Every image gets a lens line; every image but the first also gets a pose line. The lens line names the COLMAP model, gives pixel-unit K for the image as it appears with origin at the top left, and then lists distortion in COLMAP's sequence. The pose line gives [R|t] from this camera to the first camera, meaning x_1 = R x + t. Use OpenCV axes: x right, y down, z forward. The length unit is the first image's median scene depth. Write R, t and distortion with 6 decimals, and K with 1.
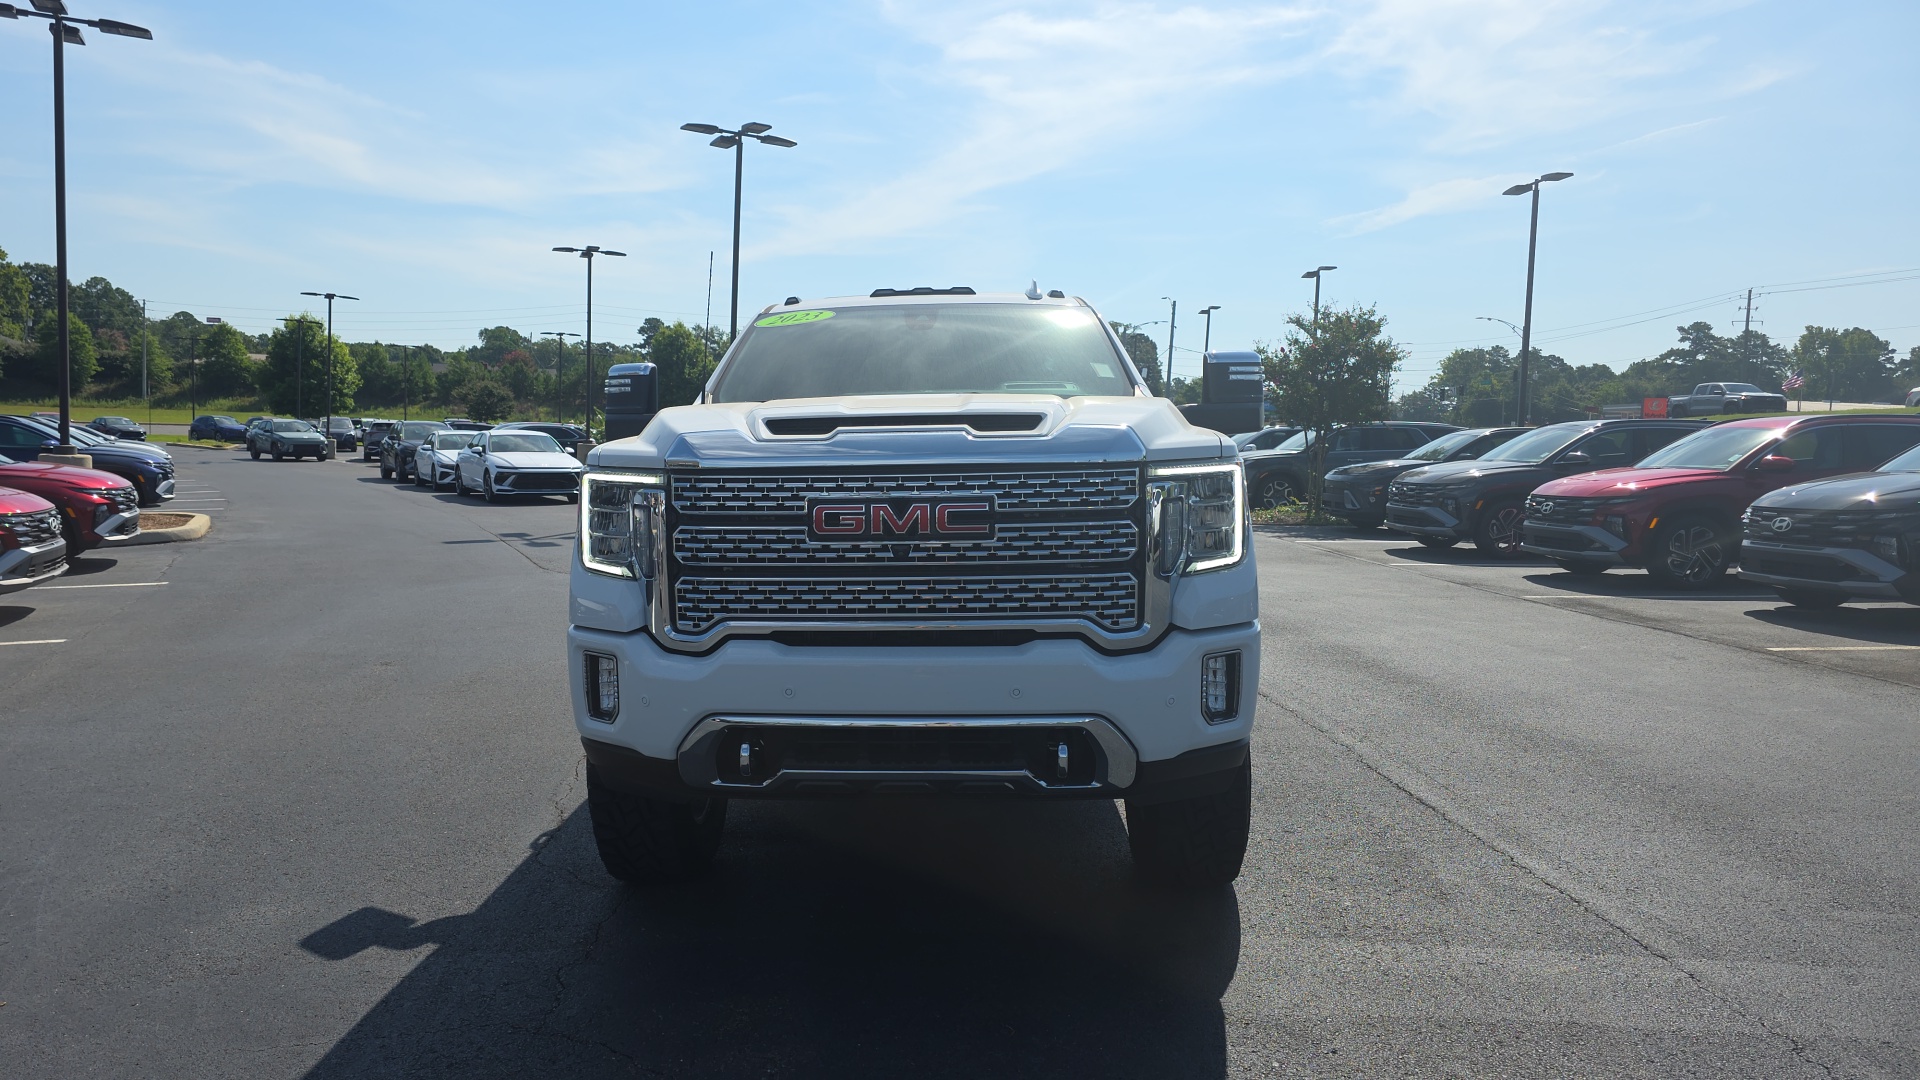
lens RADIAL K [[1300.0, 0, 856.9], [0, 1300.0, 504.2], [0, 0, 1]] dist [0.046987, -0.051344]
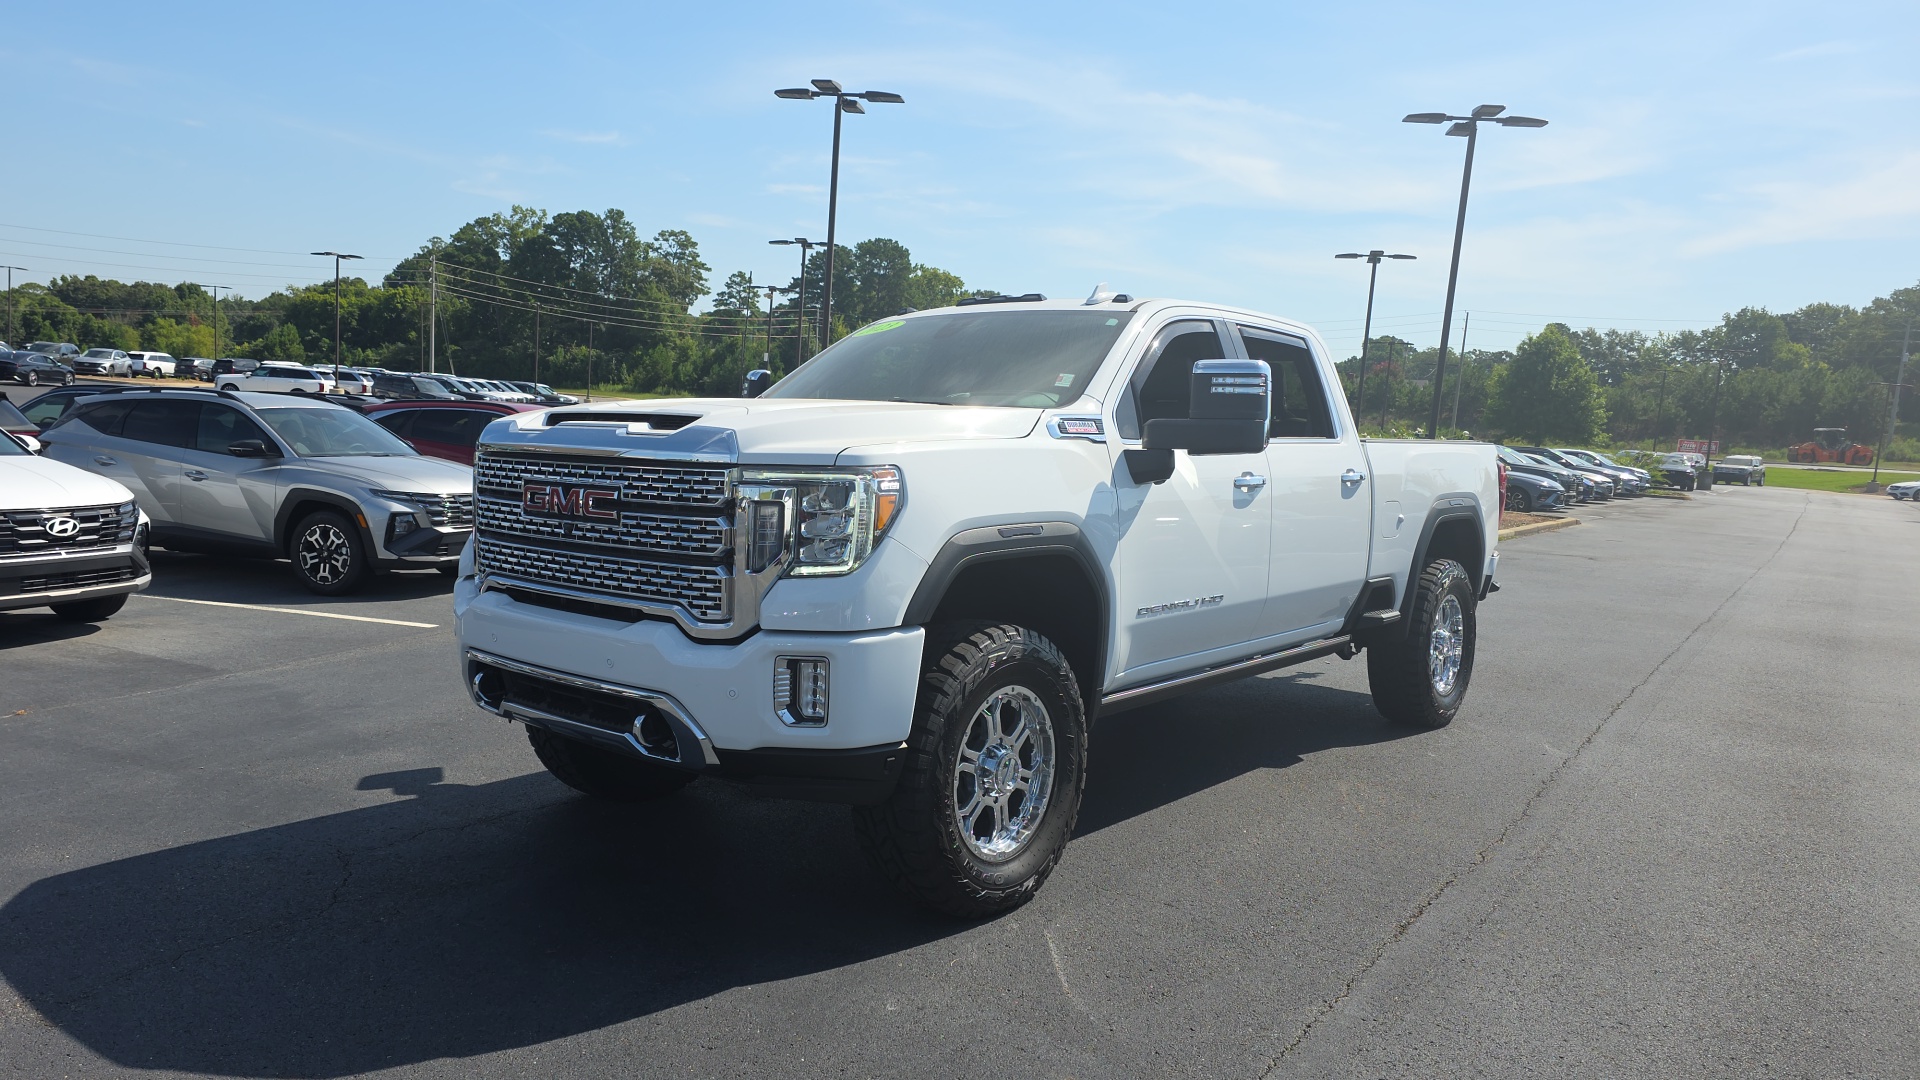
lens RADIAL K [[1314.4, 0, 940.0], [0, 1314.4, 527.4], [0, 0, 1]] dist [0.045036, -0.033706]
pose [[0.785597, 0.078696, -0.613714, 0.974596], [-0.073696, 0.996719, 0.033473, -0.028037], [0.614334, 0.018931, 0.788819, 0.262099]]
